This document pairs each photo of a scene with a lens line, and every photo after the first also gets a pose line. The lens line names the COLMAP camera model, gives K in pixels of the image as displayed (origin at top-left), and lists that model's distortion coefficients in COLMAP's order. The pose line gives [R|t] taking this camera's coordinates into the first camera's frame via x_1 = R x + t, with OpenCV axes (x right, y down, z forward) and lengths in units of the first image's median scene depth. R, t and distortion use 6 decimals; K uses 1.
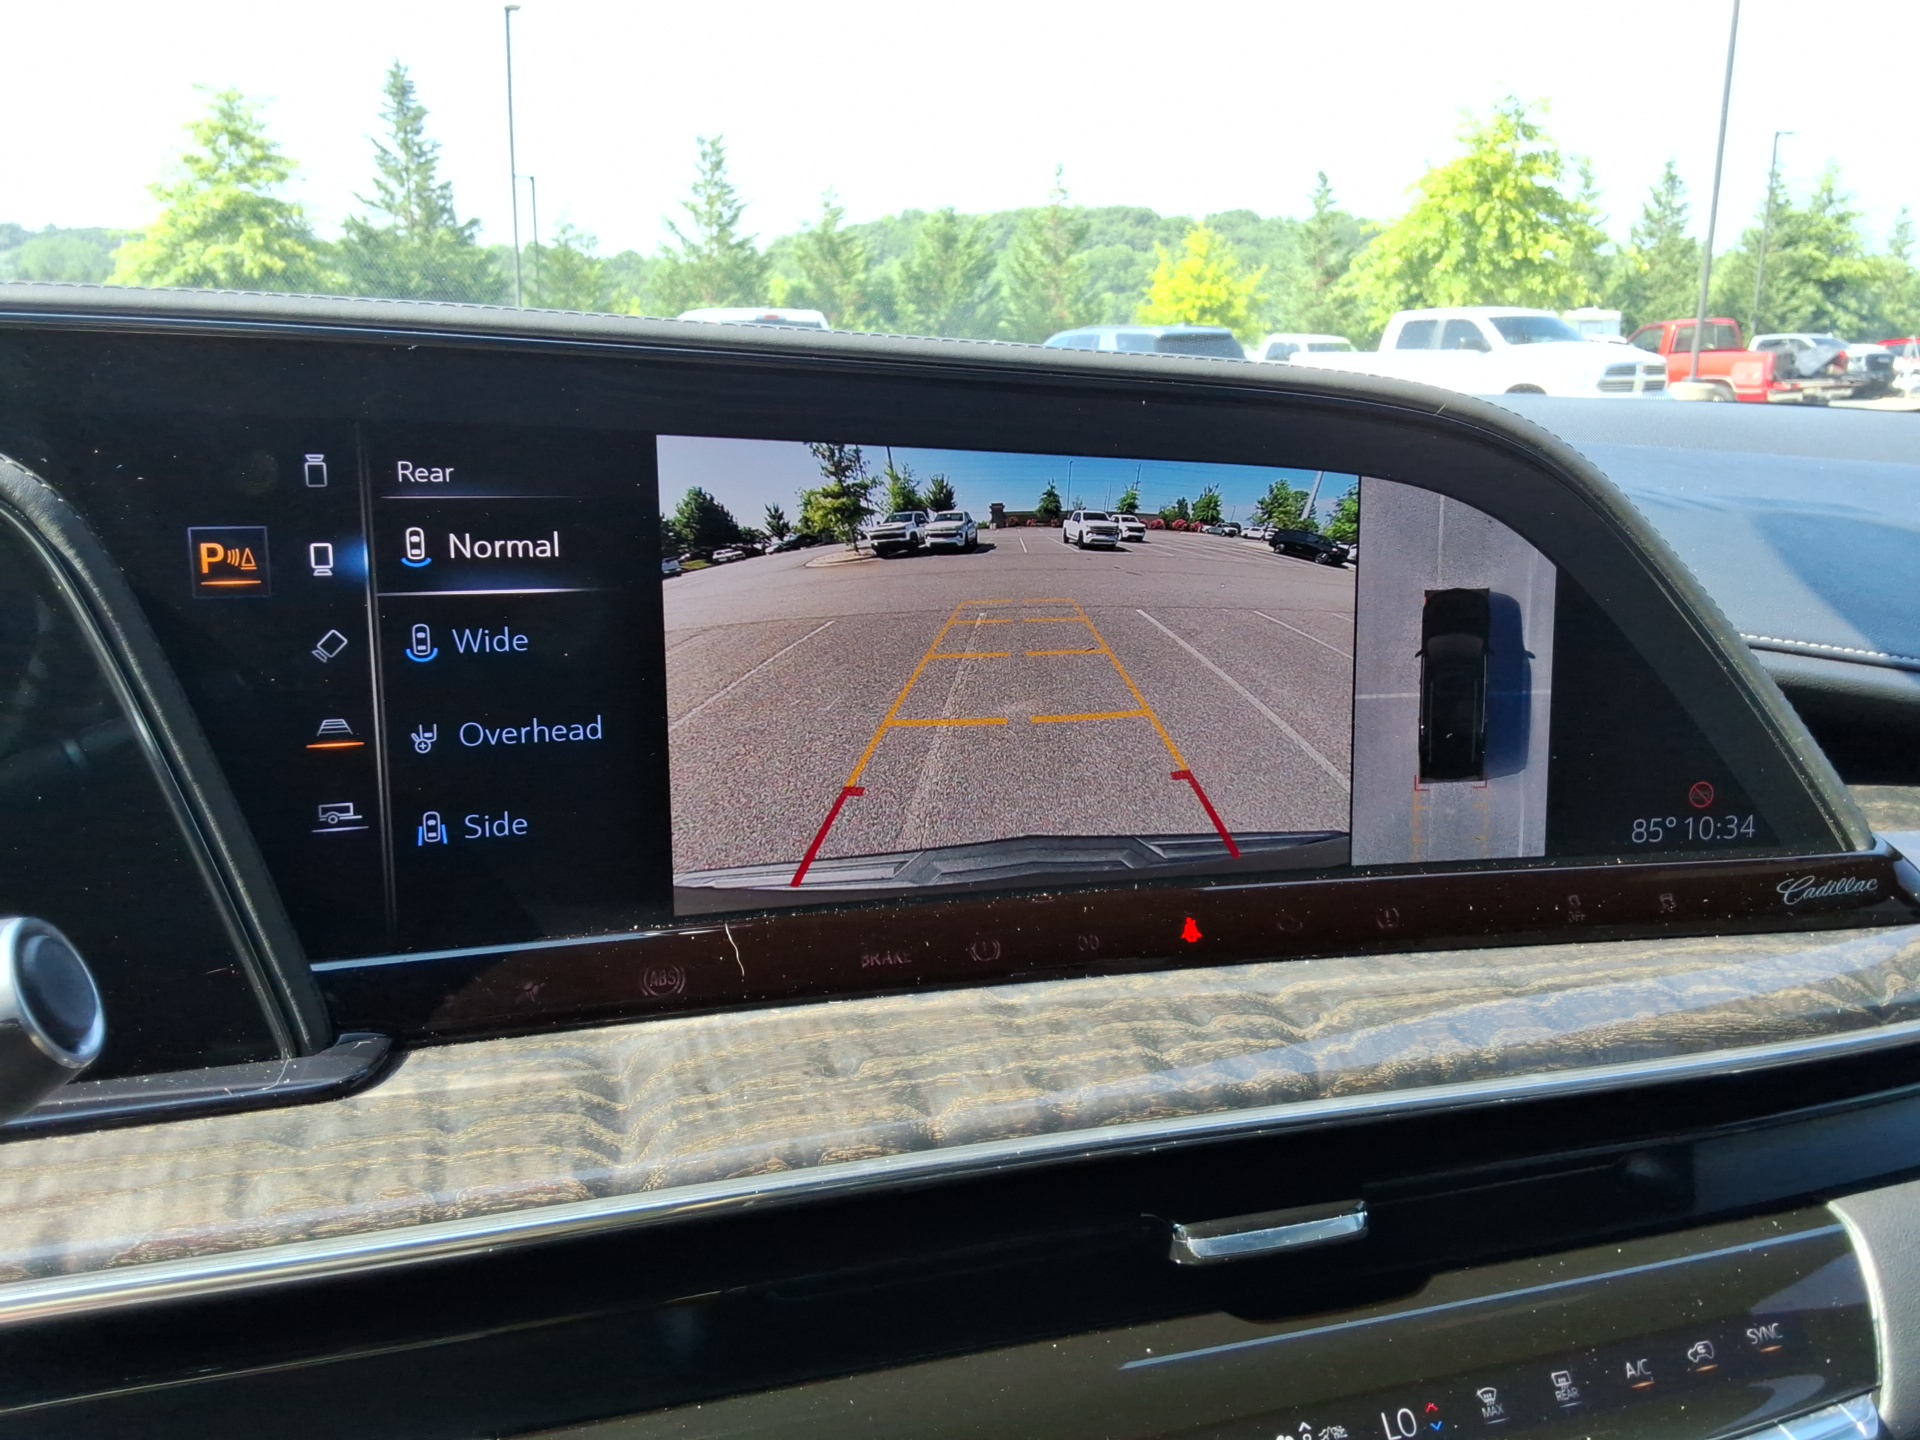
lens RADIAL K [[1562.7, 0, 979.2], [0, 1562.7, 725.4], [0, 0, 1]] dist [0.067171, -0.098417]
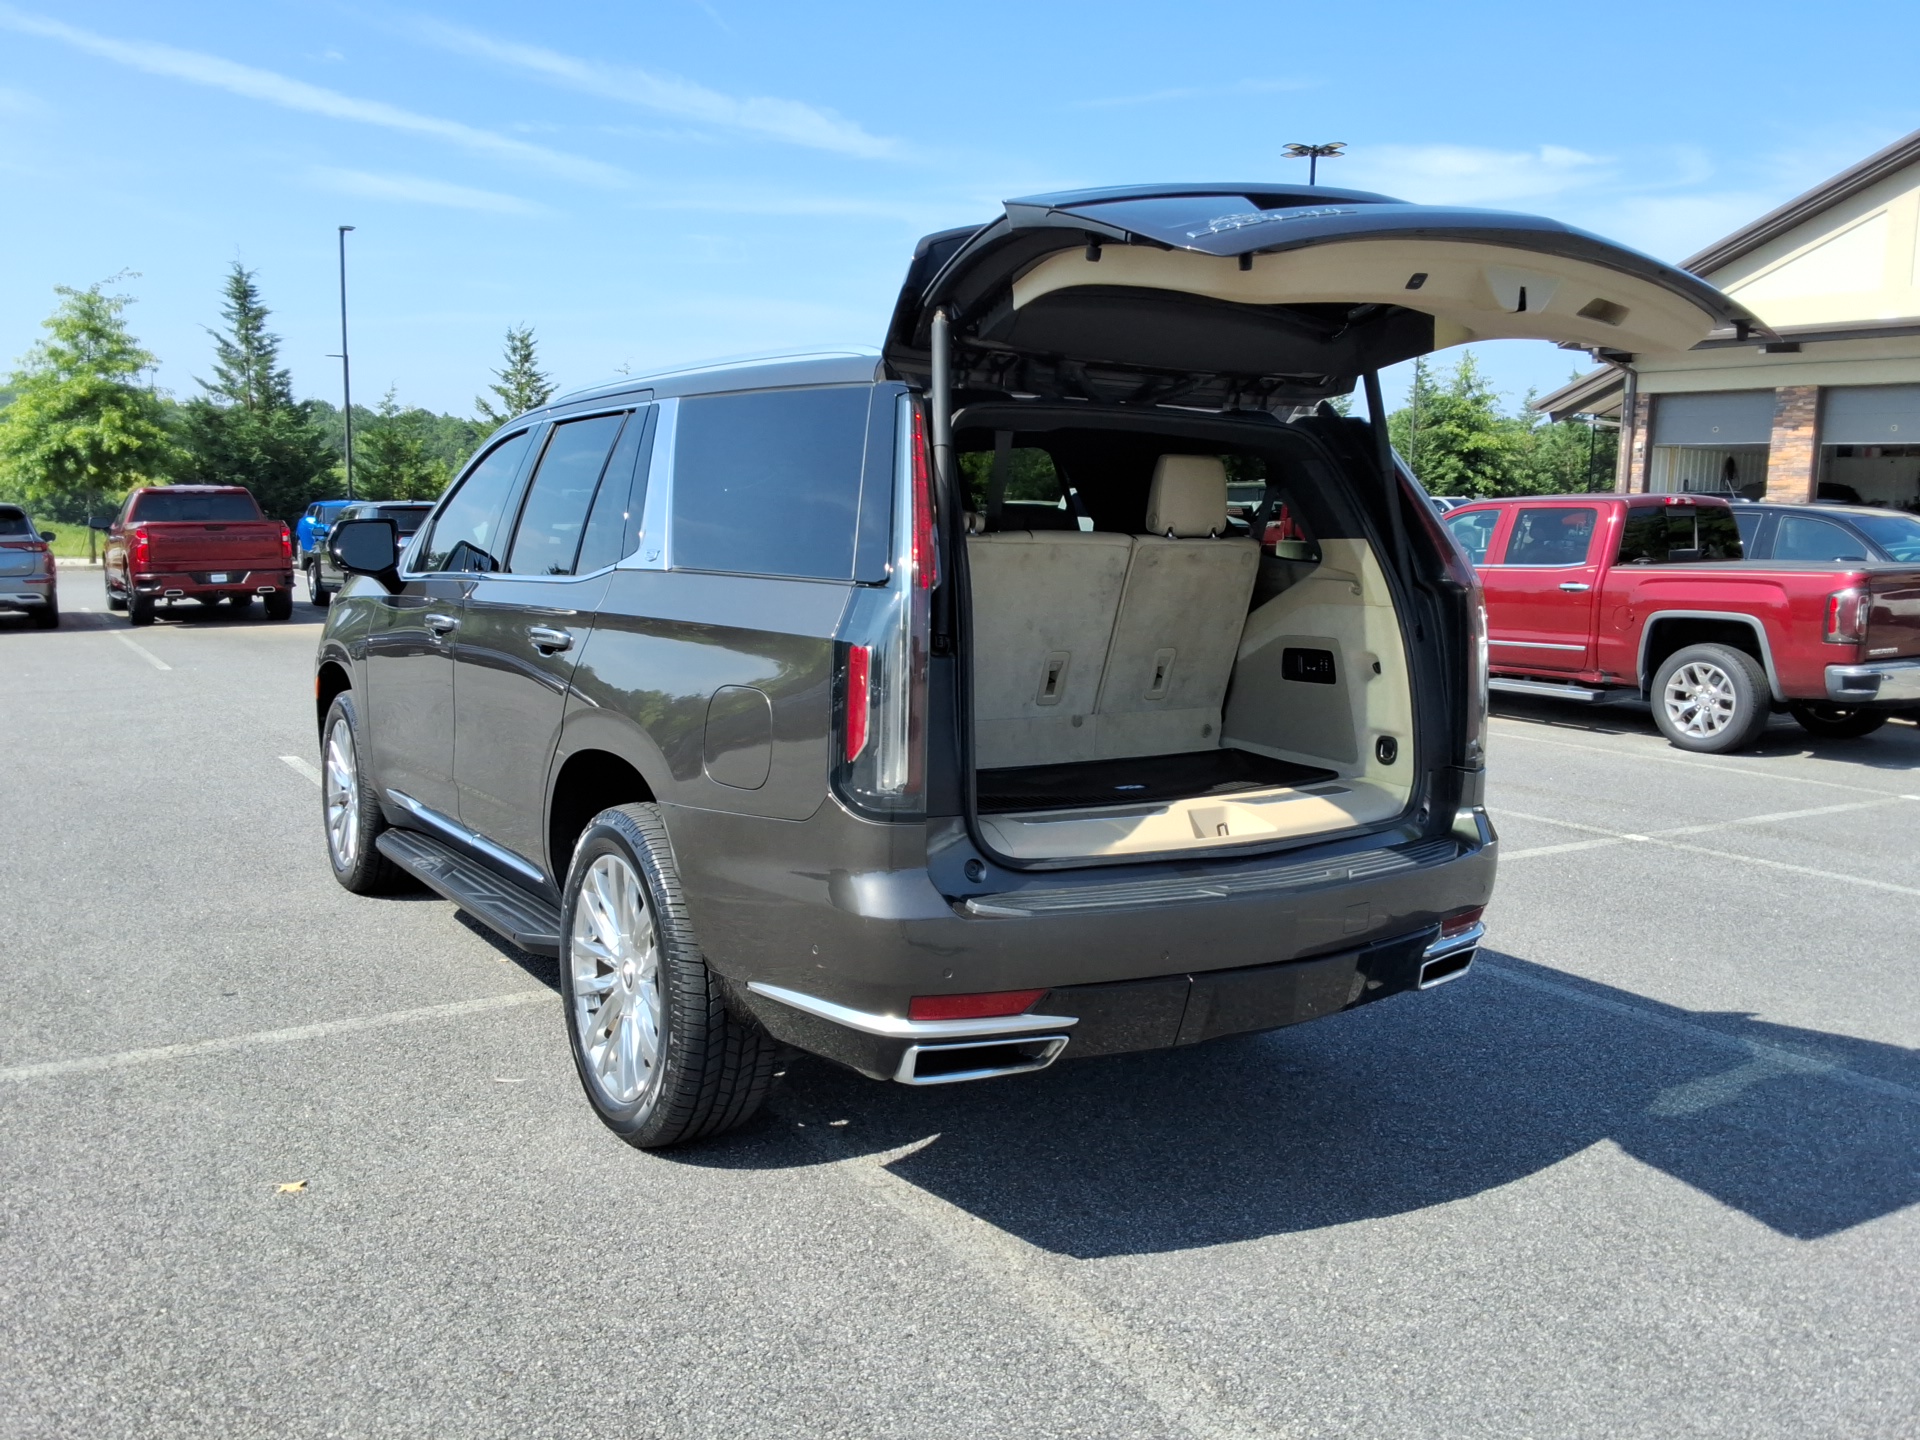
lens RADIAL K [[1537.7, 0, 977.1], [0, 1537.7, 720.6], [0, 0, 1]] dist [0.059521, -0.087609]
pose [[0.991884, -0.021466, 0.125324, 0.014741], [0.033377, 0.995038, -0.093728, 0.028704], [-0.122690, 0.097150, 0.987679, -0.137370]]
